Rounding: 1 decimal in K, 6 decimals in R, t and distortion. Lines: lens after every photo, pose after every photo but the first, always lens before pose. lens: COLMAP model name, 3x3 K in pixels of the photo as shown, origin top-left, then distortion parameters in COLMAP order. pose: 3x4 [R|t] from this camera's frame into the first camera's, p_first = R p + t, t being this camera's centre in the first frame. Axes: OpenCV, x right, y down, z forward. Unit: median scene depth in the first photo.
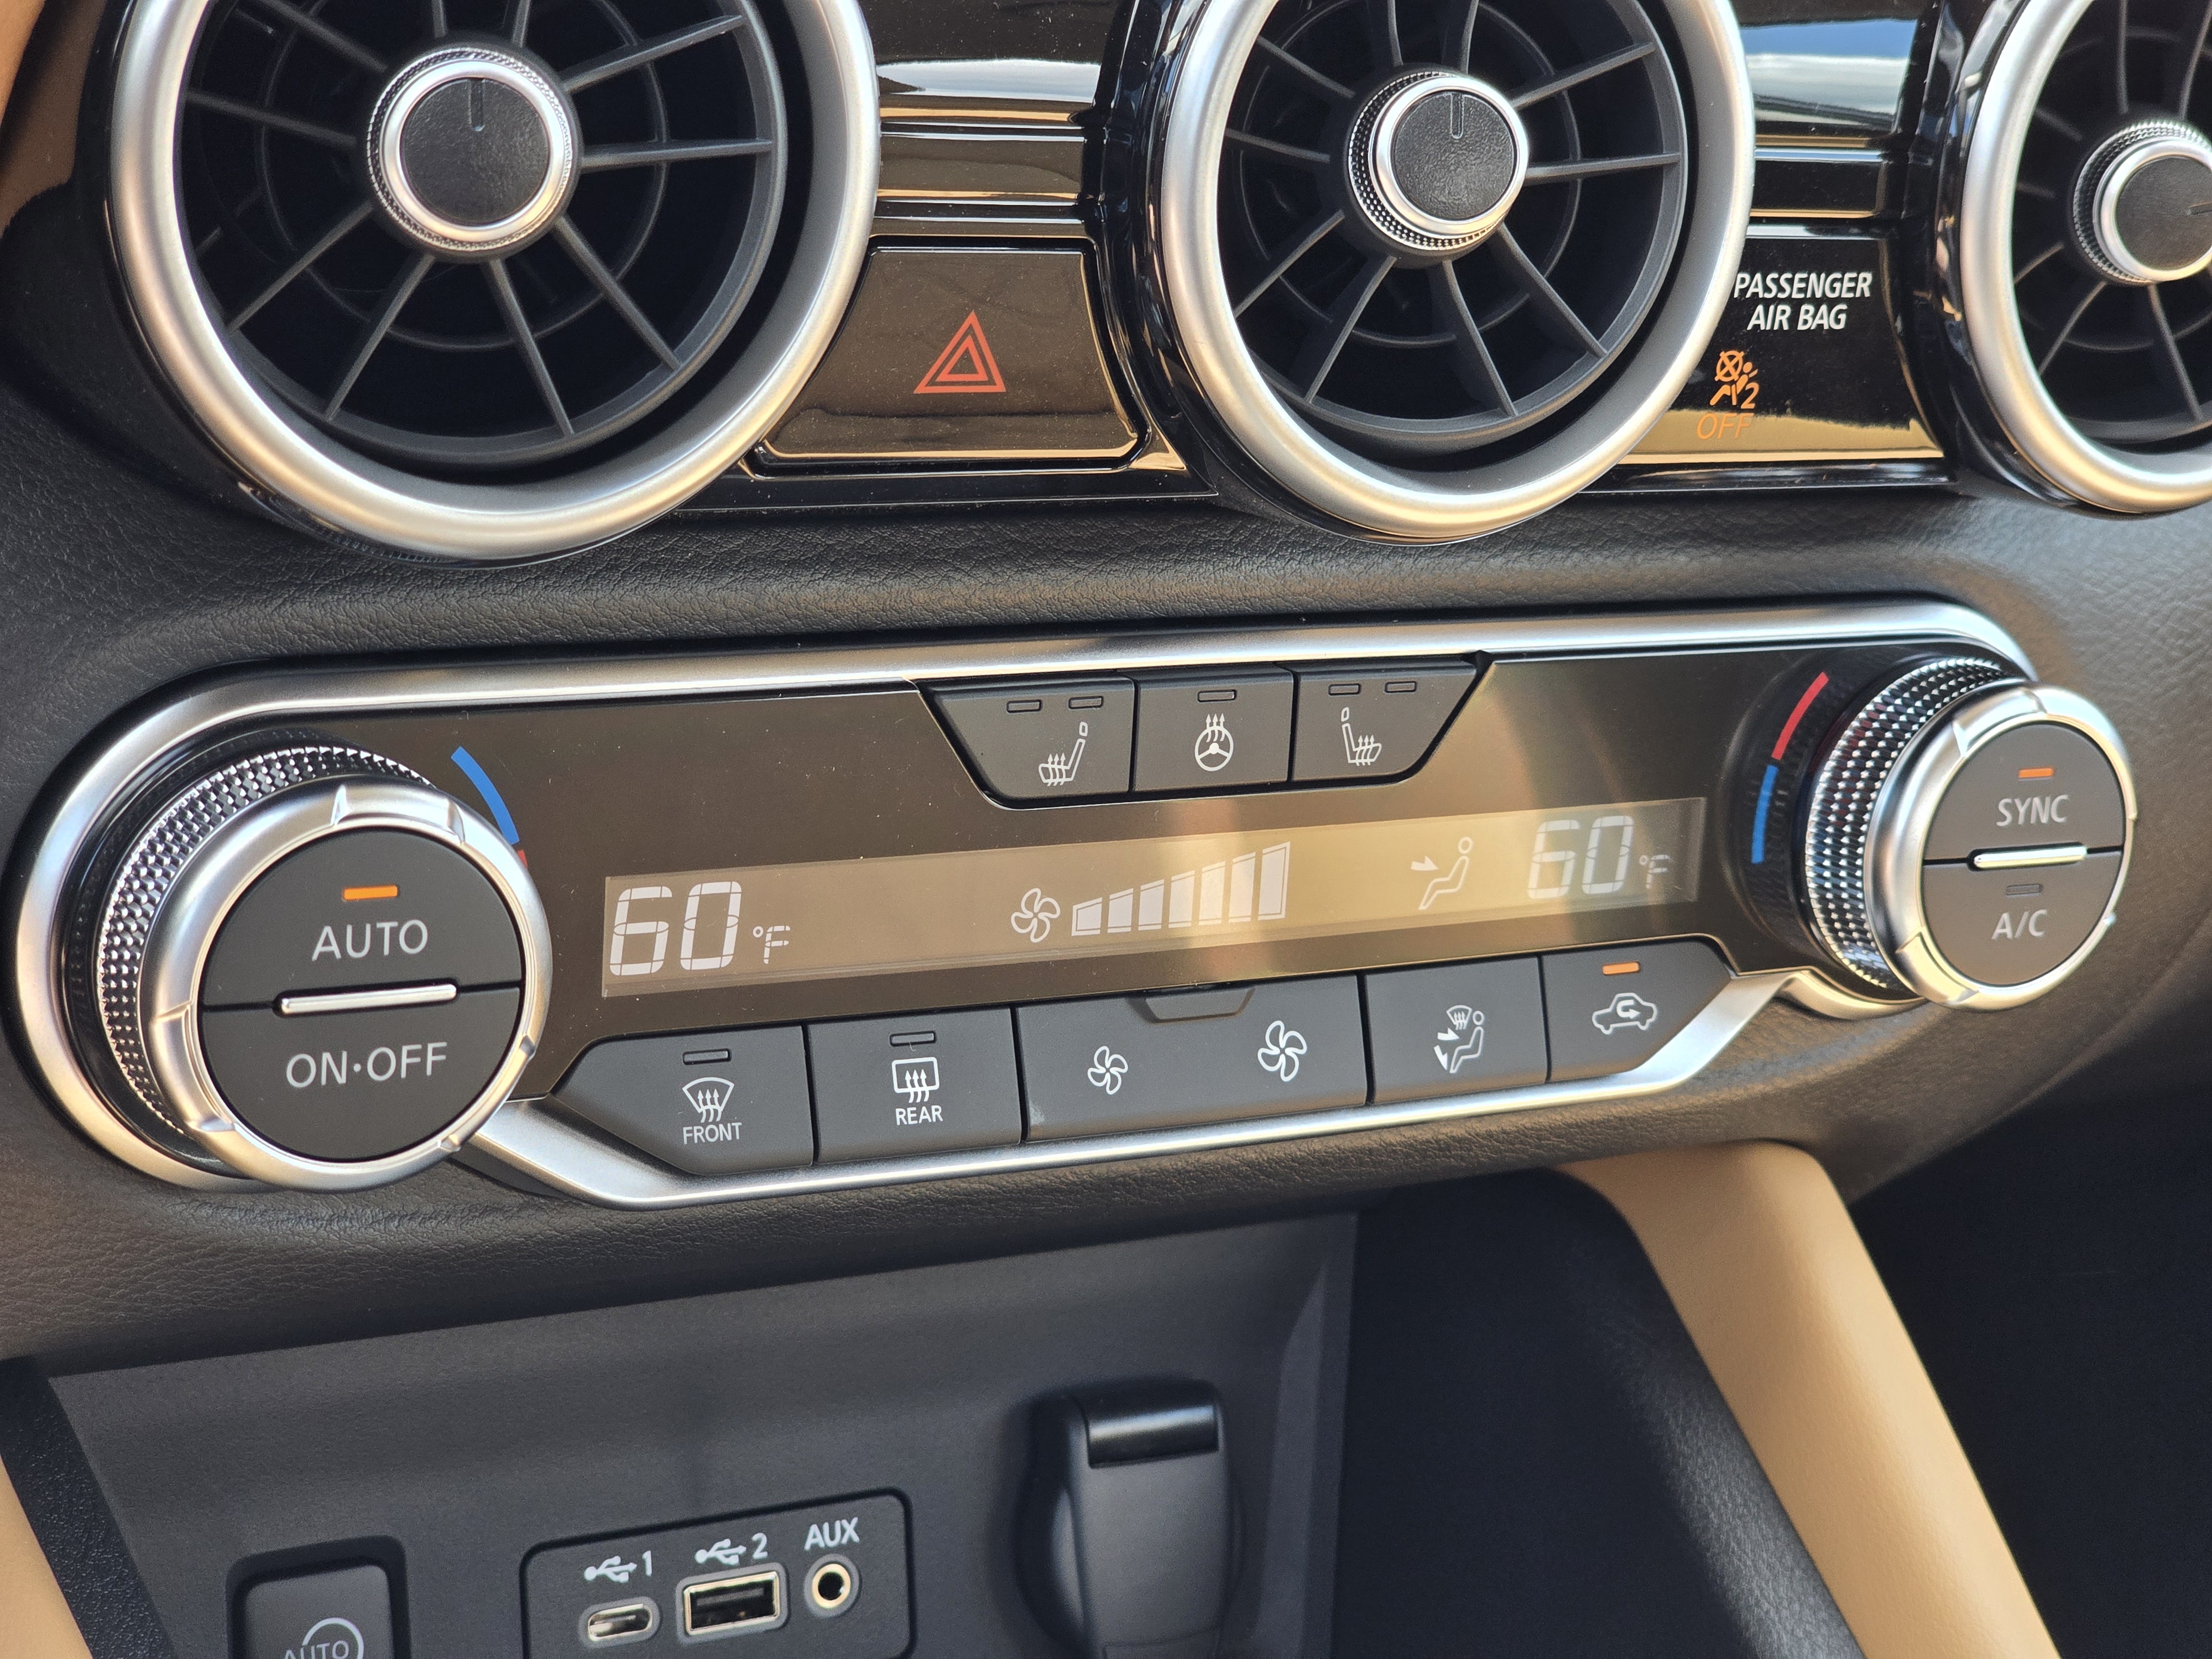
lens RADIAL K [[4299.8, 0, 1106.0], [0, 4299.8, 829.5], [0, 0, 1]] dist [0.038595, 0.186638]
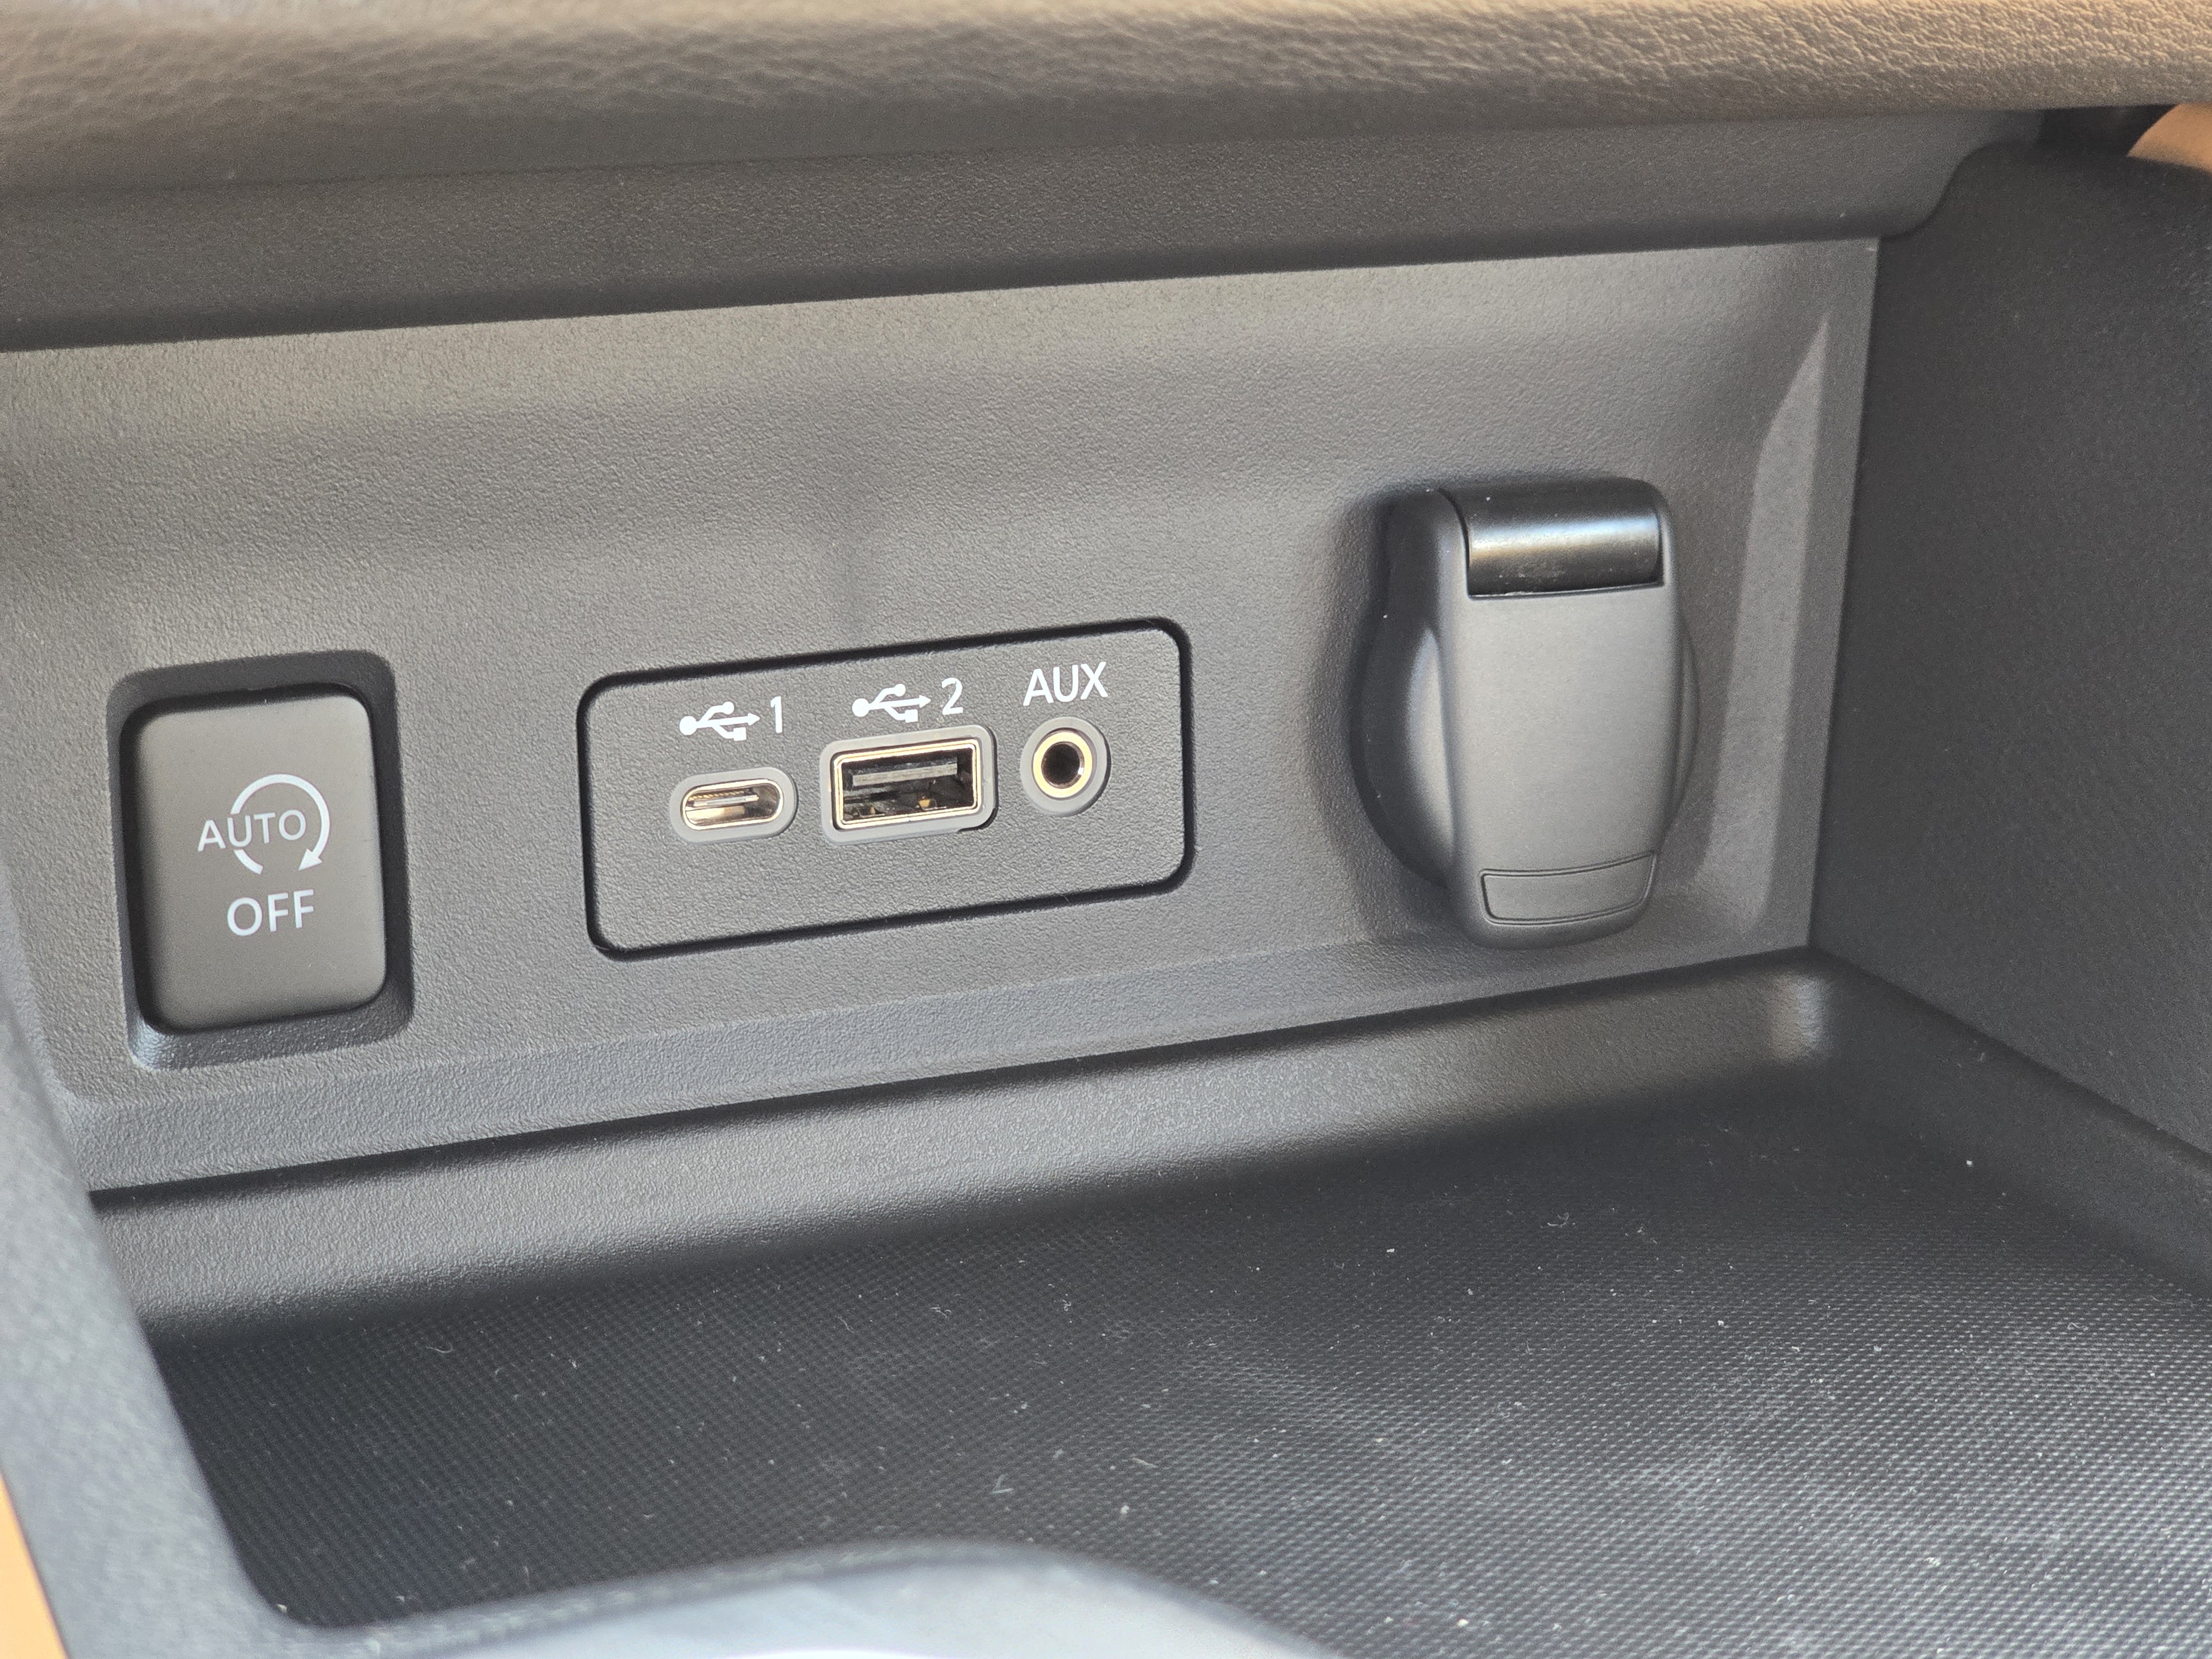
lens RADIAL K [[4384.0, 0, 1106.0], [0, 4384.0, 829.5], [0, 0, 1]] dist [-0.272176, 2.893572]
pose [[0.997711, 0.023869, -0.063272, -0.016218], [-0.014930, 0.990299, 0.138150, 0.097645], [0.065956, -0.136890, 0.988388, 0.361836]]
